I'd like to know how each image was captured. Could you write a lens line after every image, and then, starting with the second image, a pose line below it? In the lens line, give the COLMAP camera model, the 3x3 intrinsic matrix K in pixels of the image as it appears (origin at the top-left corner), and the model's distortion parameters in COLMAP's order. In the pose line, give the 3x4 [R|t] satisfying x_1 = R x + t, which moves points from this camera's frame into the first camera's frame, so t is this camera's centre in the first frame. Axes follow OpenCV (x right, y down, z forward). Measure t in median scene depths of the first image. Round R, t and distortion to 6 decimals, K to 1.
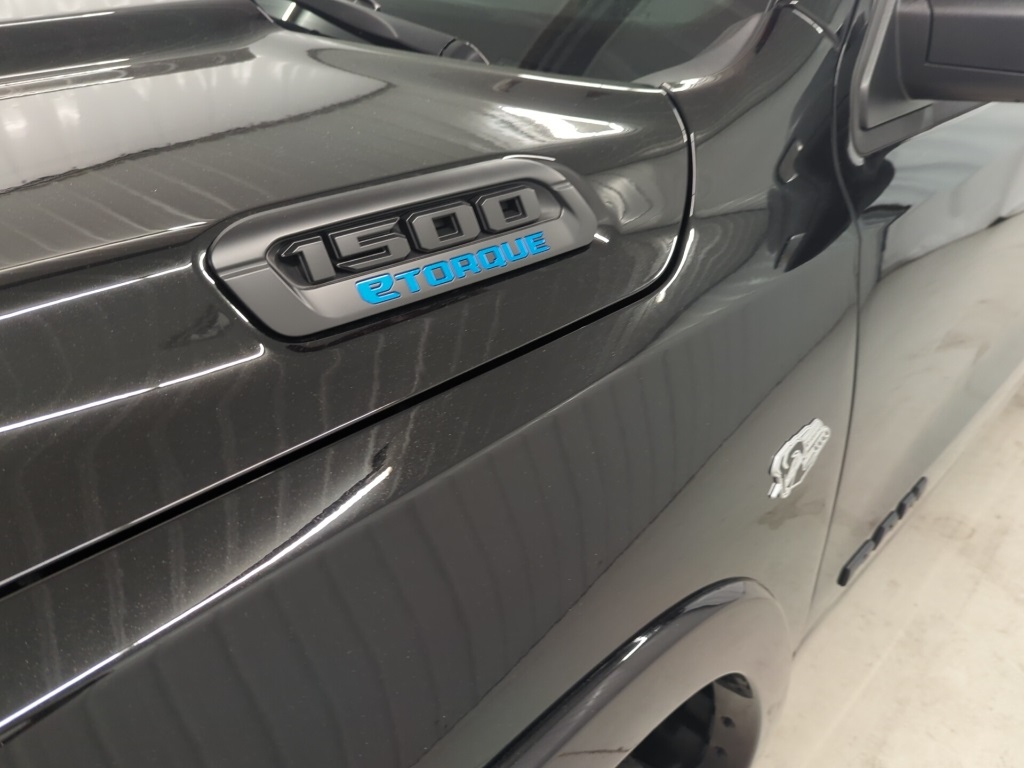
lens RADIAL K [[830.8, 0, 521.8], [0, 830.8, 380.9], [0, 0, 1]] dist [0.061423, -0.052898]
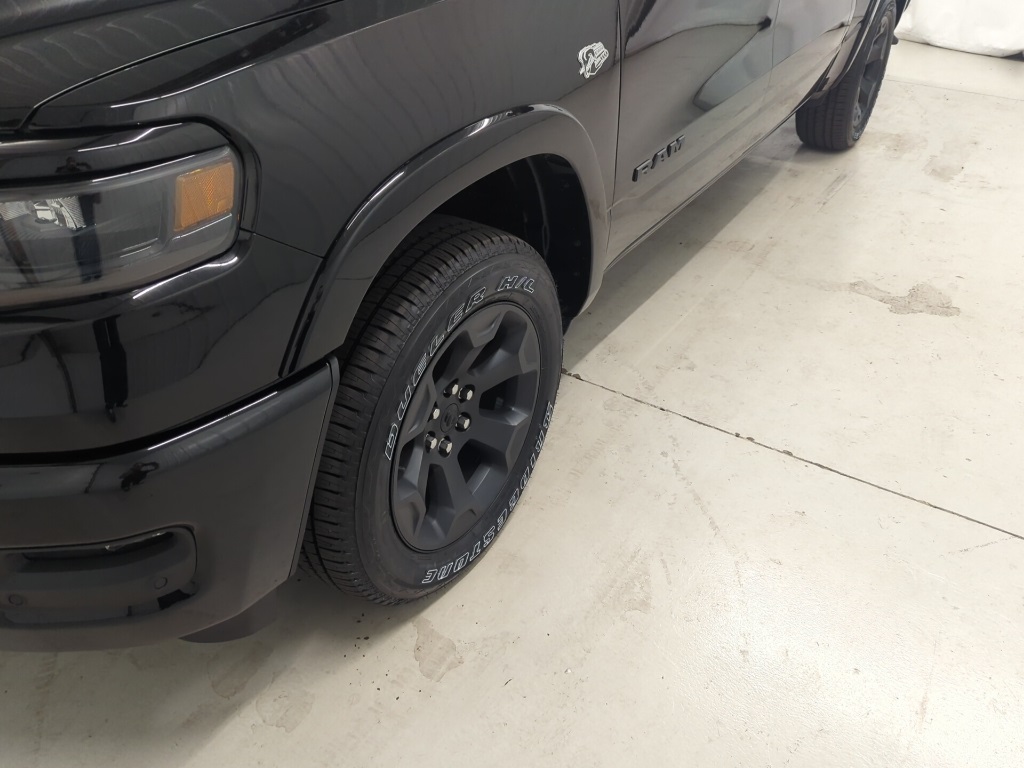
lens RADIAL K [[803.0, 0, 502.4], [0, 803.0, 350.1], [0, 0, 1]] dist [0.067104, -0.000161]
pose [[0.987894, -0.104655, 0.114507, -0.085270], [0.095502, 0.991987, 0.082705, 0.274800], [-0.122245, -0.070768, 0.989974, -0.445861]]
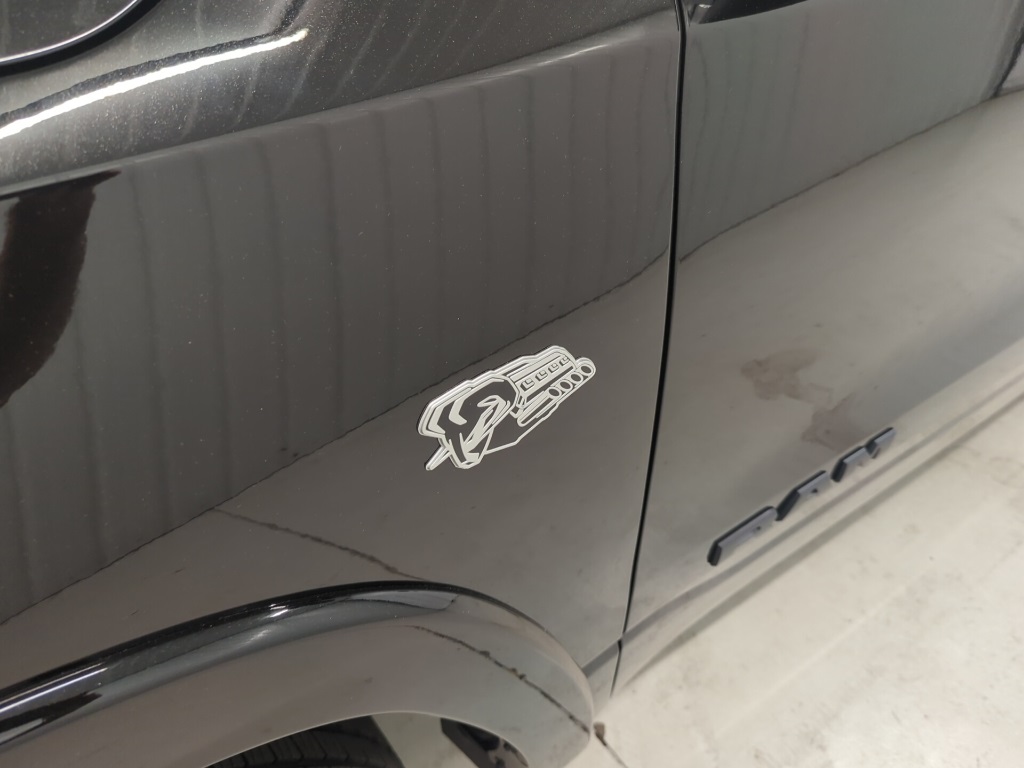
lens RADIAL K [[830.8, 0, 521.8], [0, 830.8, 380.9], [0, 0, 1]] dist [0.061423, -0.052898]
pose [[0.983118, 0.131167, -0.127569, 0.185454], [-0.106987, 0.977690, 0.180765, -0.015276], [0.148433, -0.164065, 0.975218, 0.190518]]
